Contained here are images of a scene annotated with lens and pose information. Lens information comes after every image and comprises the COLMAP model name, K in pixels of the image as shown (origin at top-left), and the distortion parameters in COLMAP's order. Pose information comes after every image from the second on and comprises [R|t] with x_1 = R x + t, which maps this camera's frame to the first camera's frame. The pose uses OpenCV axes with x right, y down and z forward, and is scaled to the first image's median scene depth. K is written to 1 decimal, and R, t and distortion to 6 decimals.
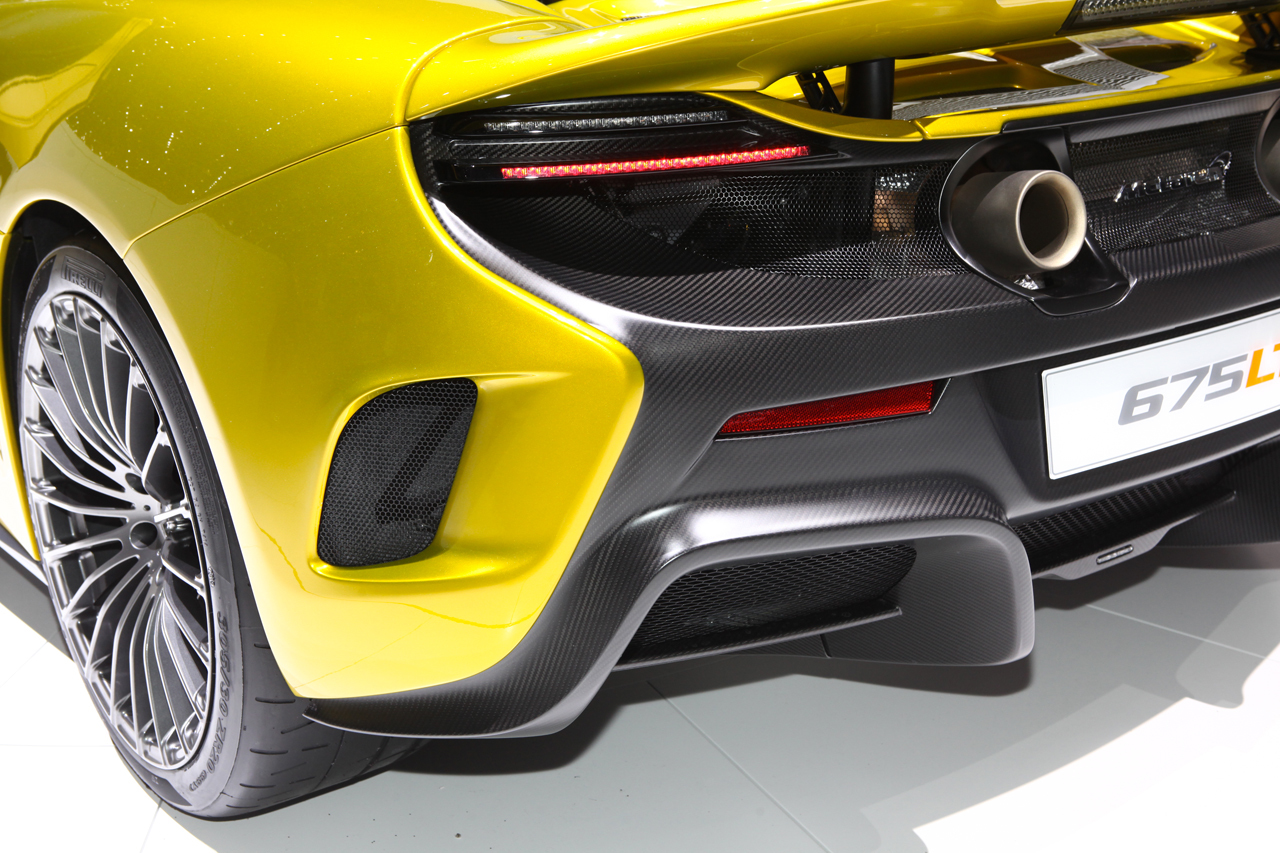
lens RADIAL K [[1710.9, 0, 640.0], [0, 1710.9, 426.5], [0, 0, 1]] dist [0.017317, 0.044571]
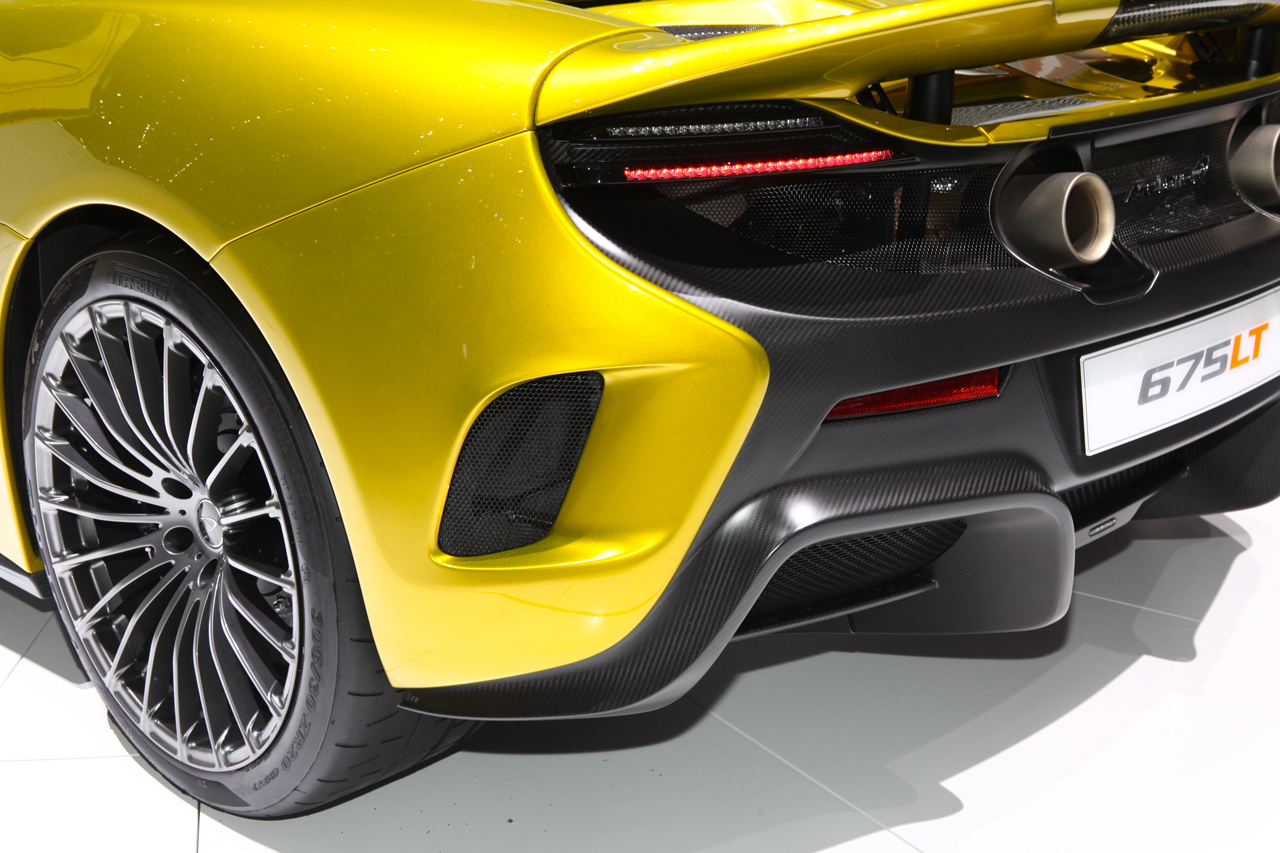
lens RADIAL K [[1733.8, 0, 640.0], [0, 1733.8, 426.5], [0, 0, 1]] dist [0.025750, 0.035539]
pose [[0.987445, -0.024096, 0.156115, -0.206599], [0.024999, 0.999680, -0.003827, 0.009035], [-0.155973, 0.007682, 0.987731, -0.046566]]
